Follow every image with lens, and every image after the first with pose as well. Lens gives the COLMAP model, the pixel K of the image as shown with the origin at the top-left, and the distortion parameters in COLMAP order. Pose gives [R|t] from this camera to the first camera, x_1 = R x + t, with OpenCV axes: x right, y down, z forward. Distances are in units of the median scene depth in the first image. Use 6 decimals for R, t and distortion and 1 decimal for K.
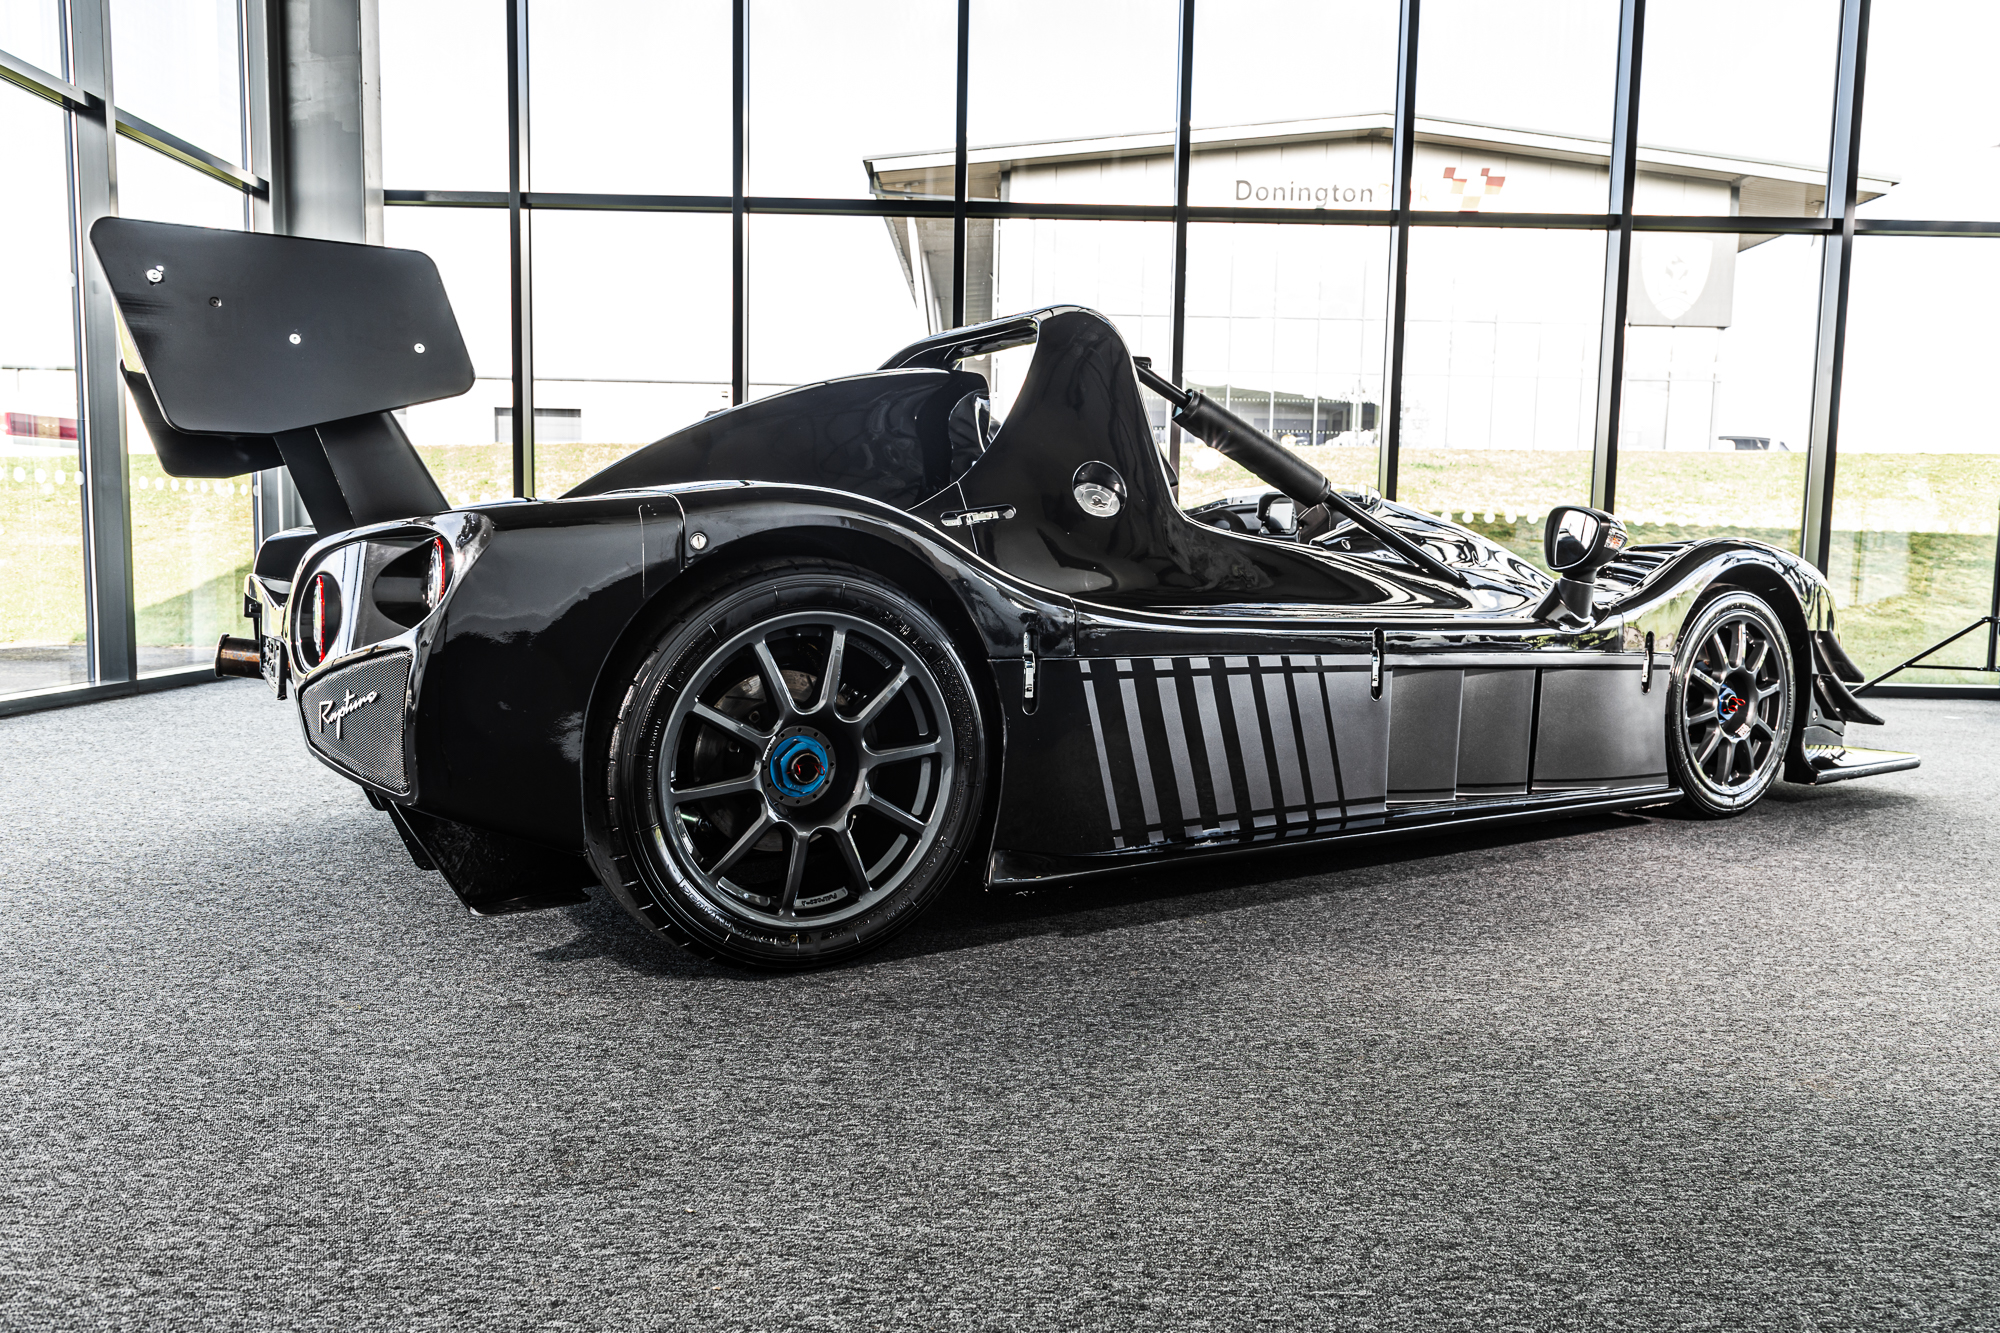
lens RADIAL K [[1366.3, 0, 1000.0], [0, 1366.3, 666.5], [0, 0, 1]] dist [0.003301, 0.002805]
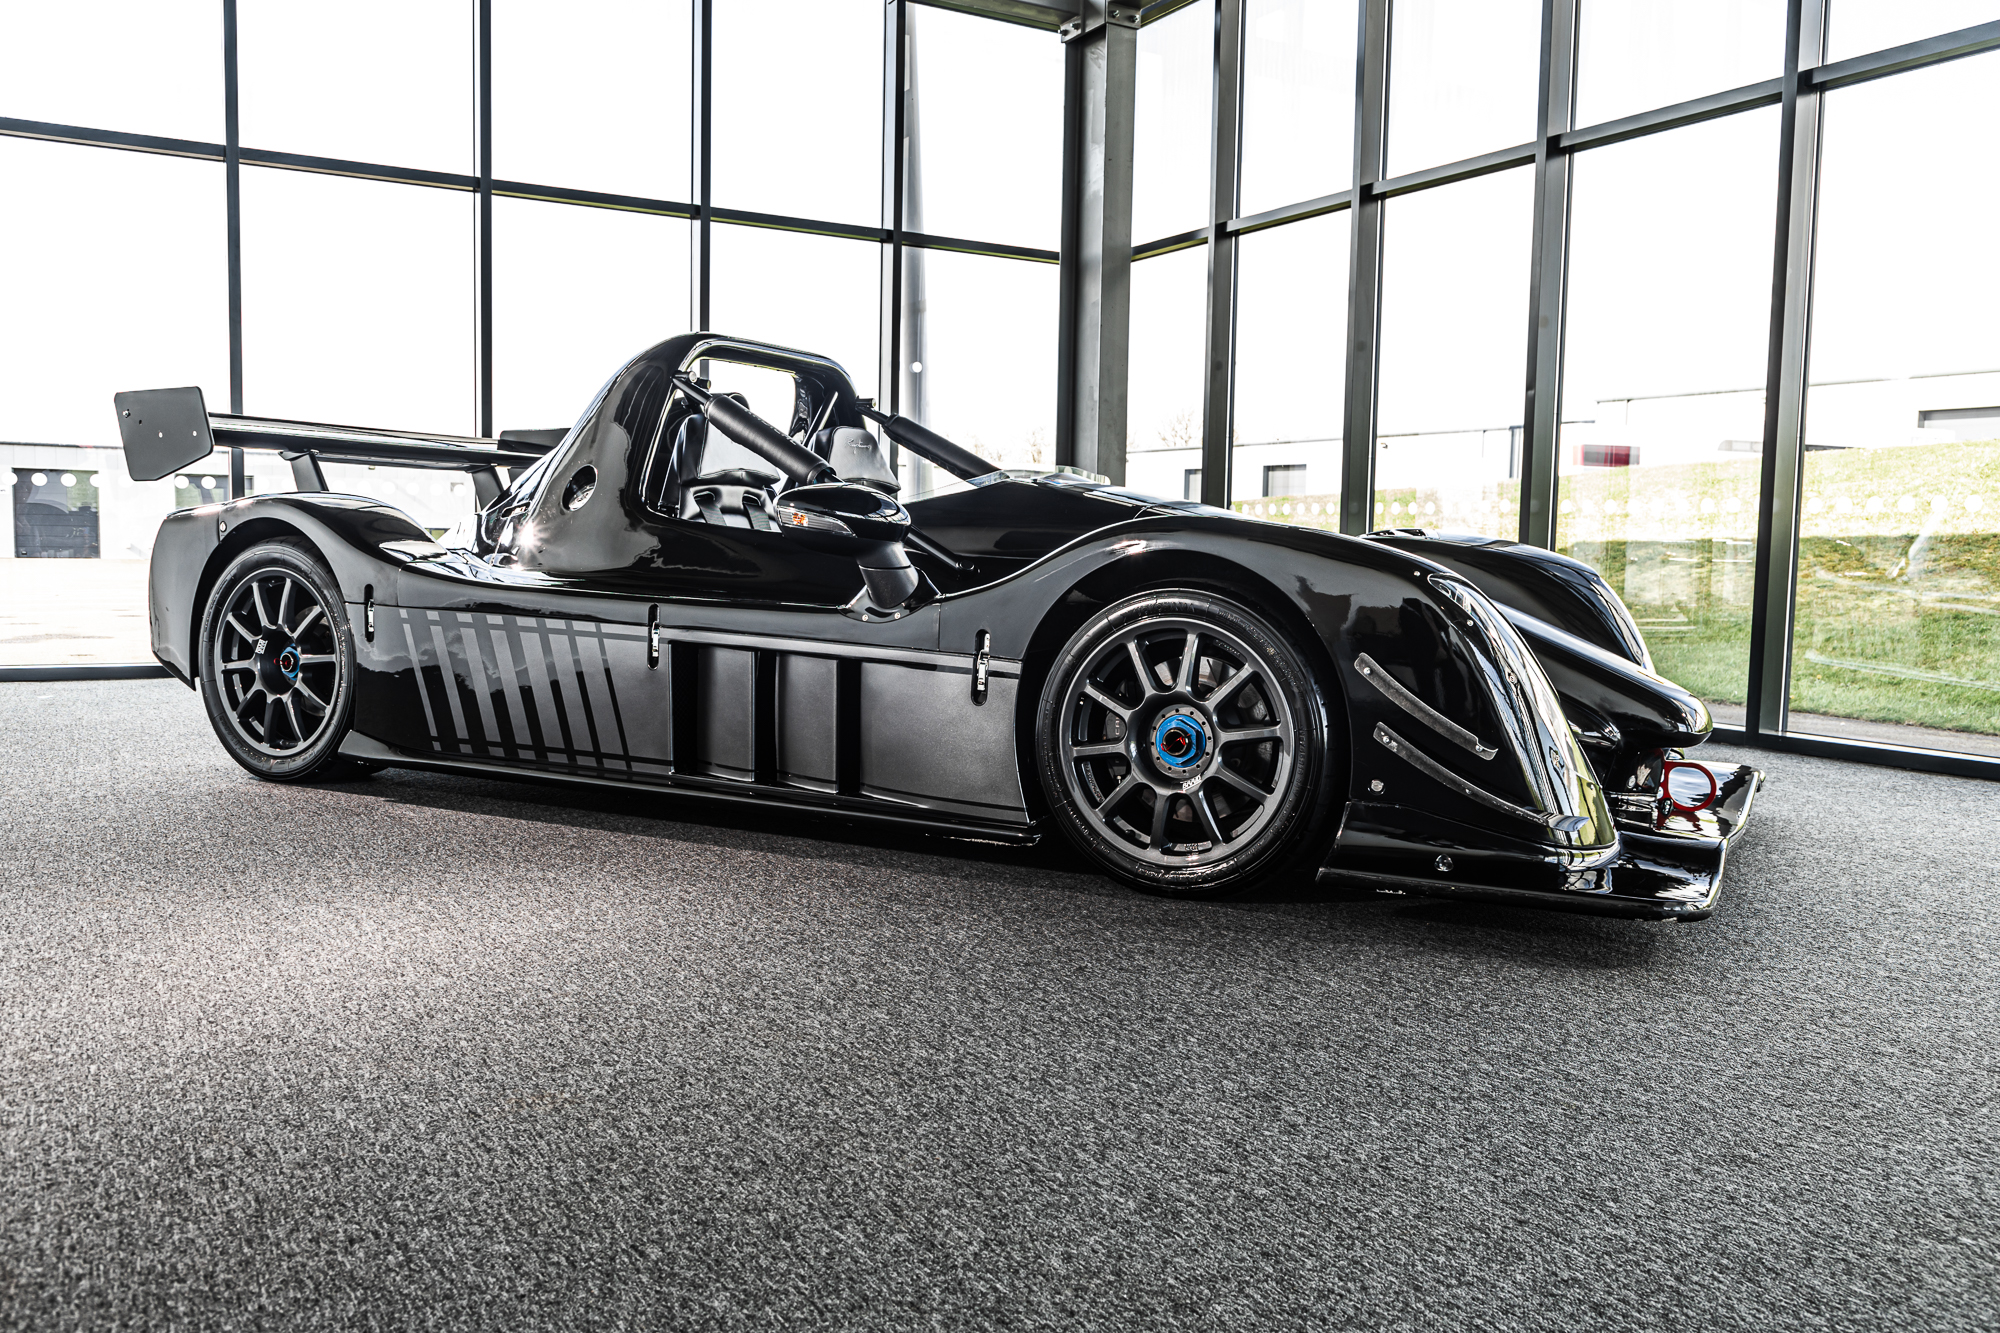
lens RADIAL K [[1576.8, 0, 997.8], [0, 1576.8, 673.5], [0, 0, 1]] dist [-0.024380, 0.007563]
pose [[0.498793, 0.064815, -0.864294, 1.740844], [-0.087785, 0.995850, 0.024019, -0.030647], [0.862264, 0.063892, 0.502413, 0.699790]]
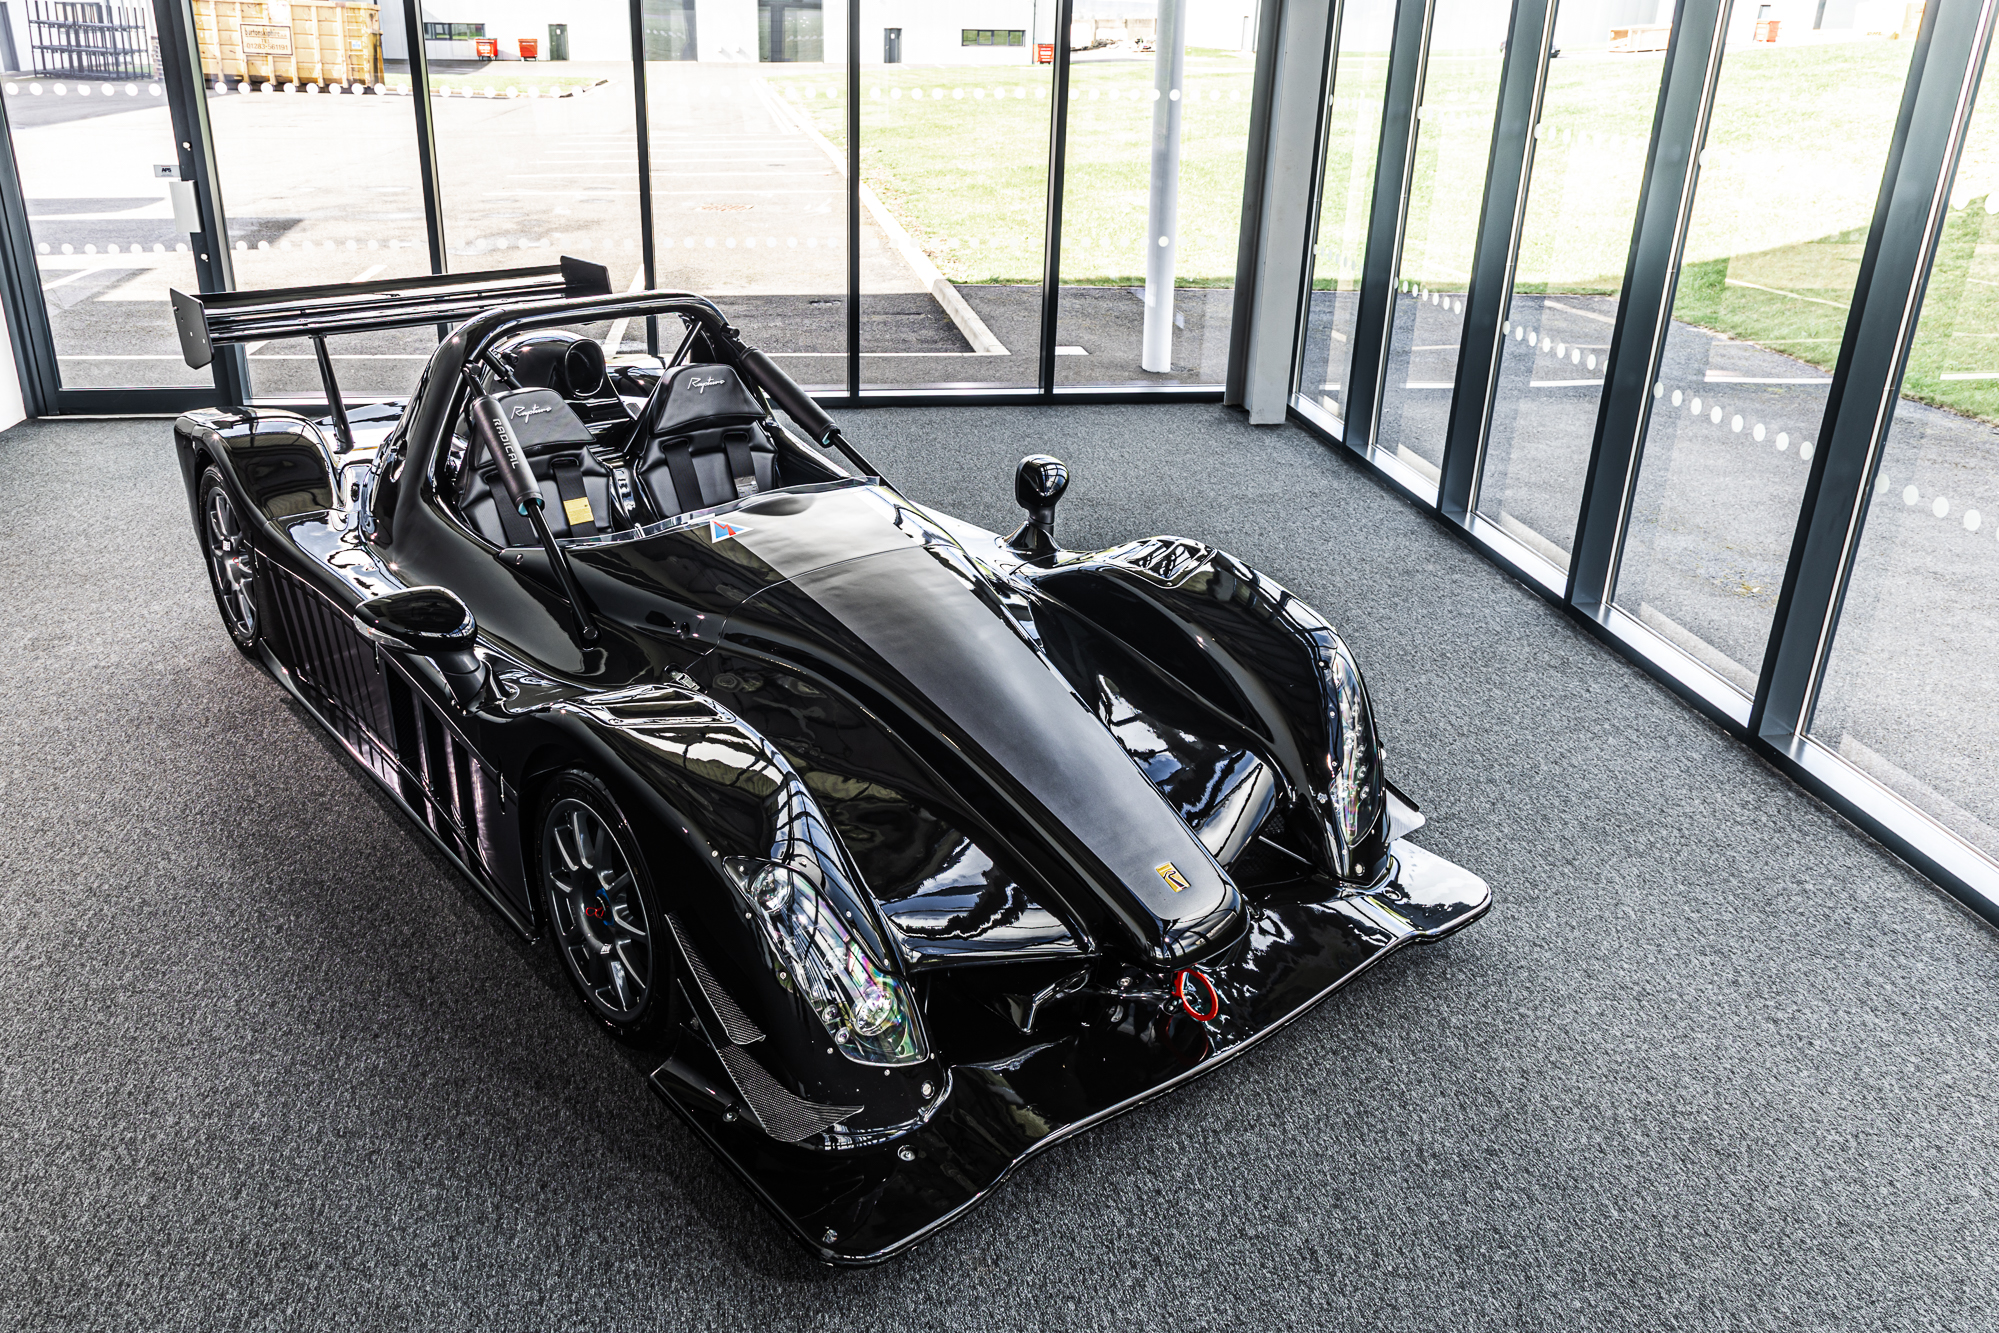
lens RADIAL K [[1510.2, 0, 893.3], [0, 1510.2, 620.2], [0, 0, 1]] dist [0.004782, -0.002212]
pose [[0.107301, 0.356905, -0.927958, 1.882730], [-0.097640, 0.932617, 0.347407, -0.651507], [0.989421, 0.053328, 0.134919, 1.488155]]
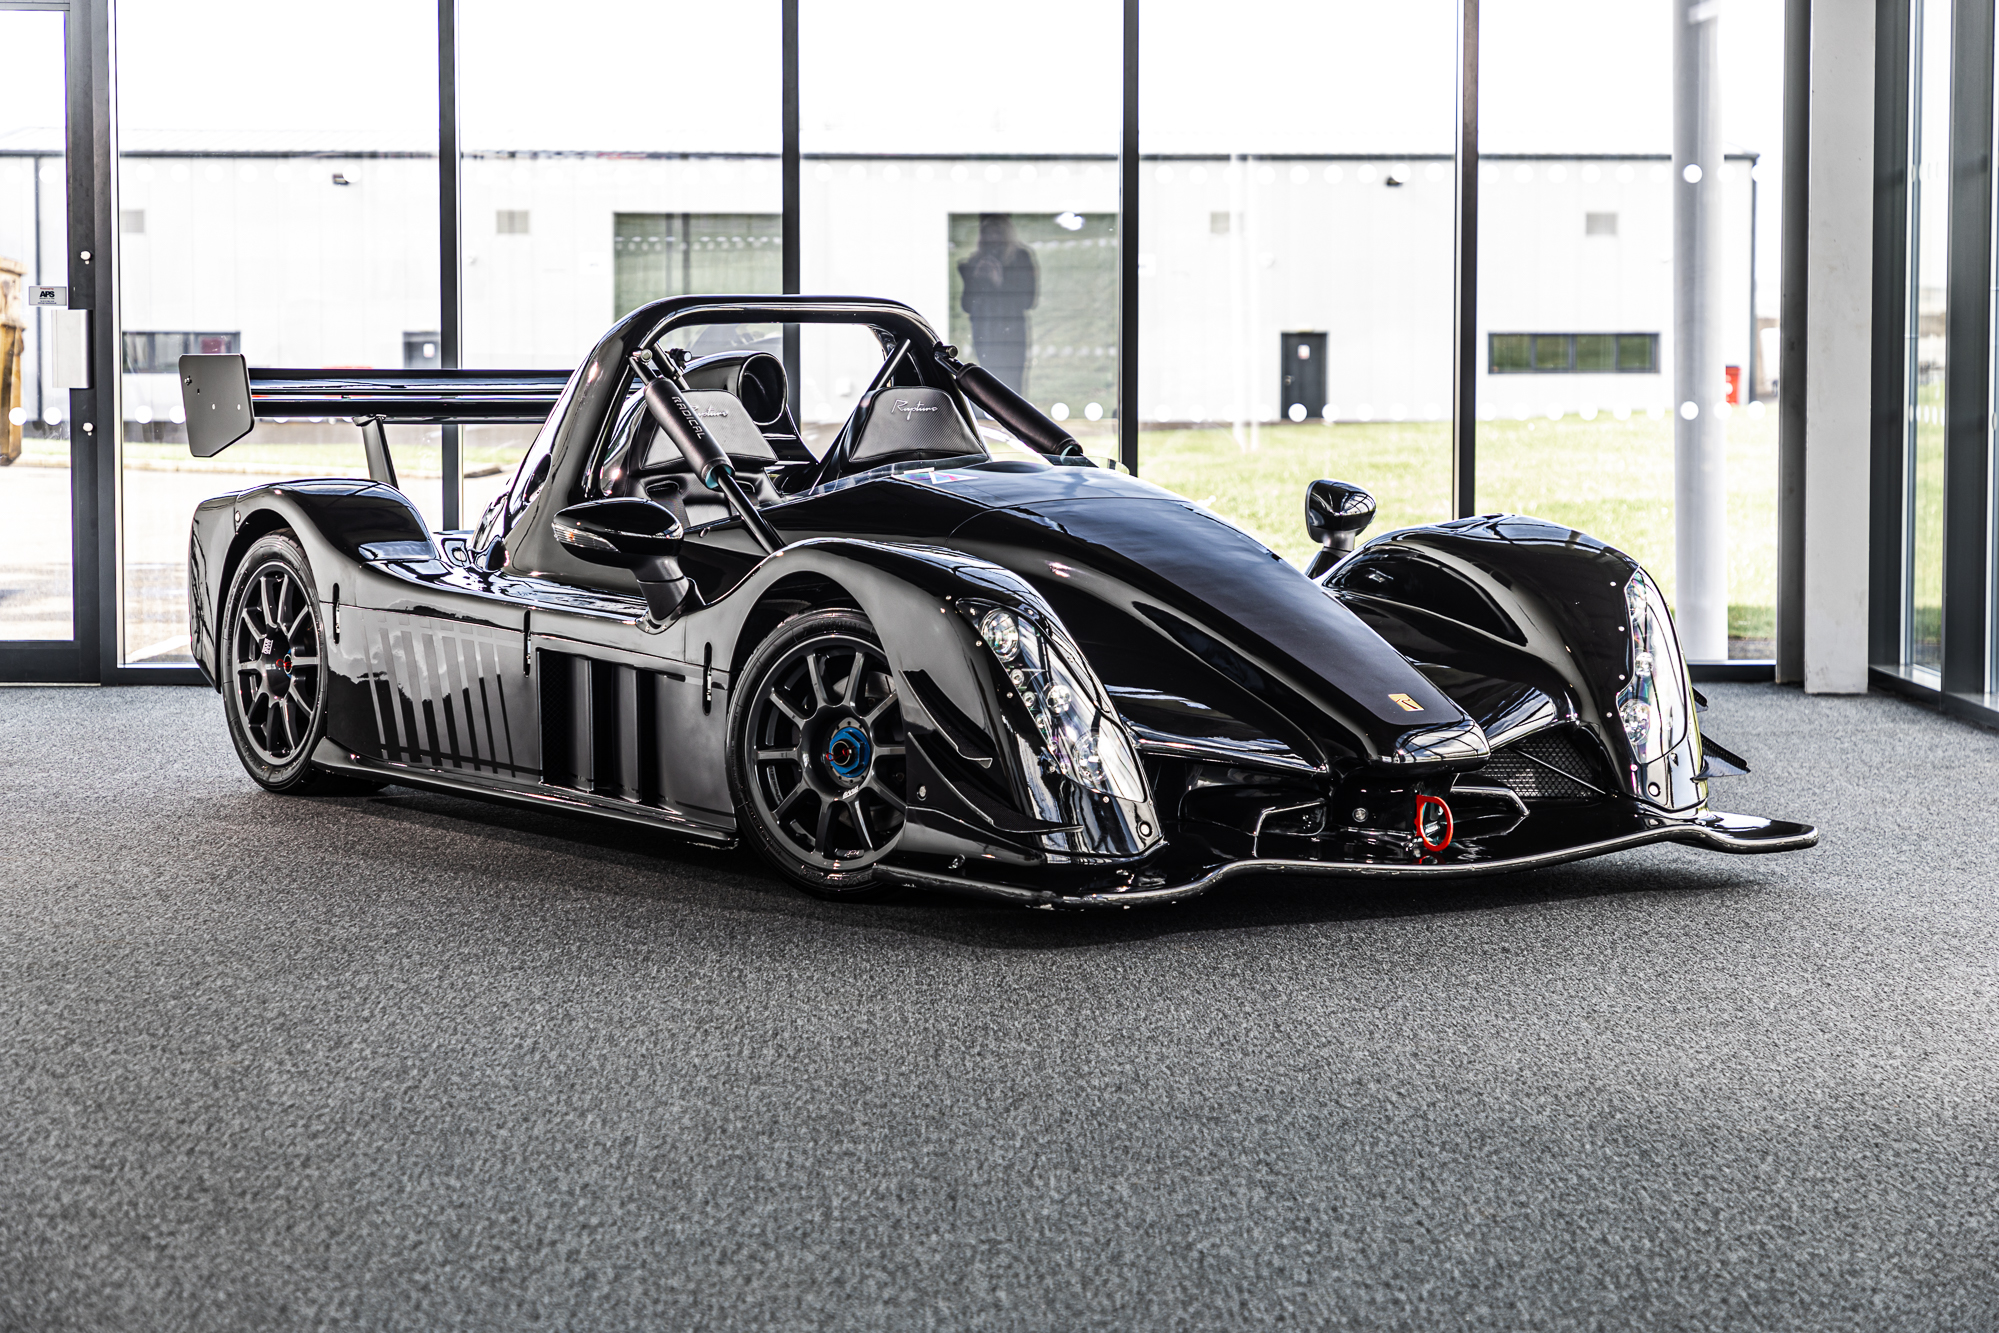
lens RADIAL K [[4518.2, 0, 999.5], [0, 4518.2, 666.5], [0, 0, 1]] dist [0.014188, -0.104699]
pose [[0.037311, 0.059333, -0.997541, 4.448075], [-0.088045, 0.994549, 0.055862, -0.248672], [0.995417, 0.085744, 0.042332, 1.411771]]
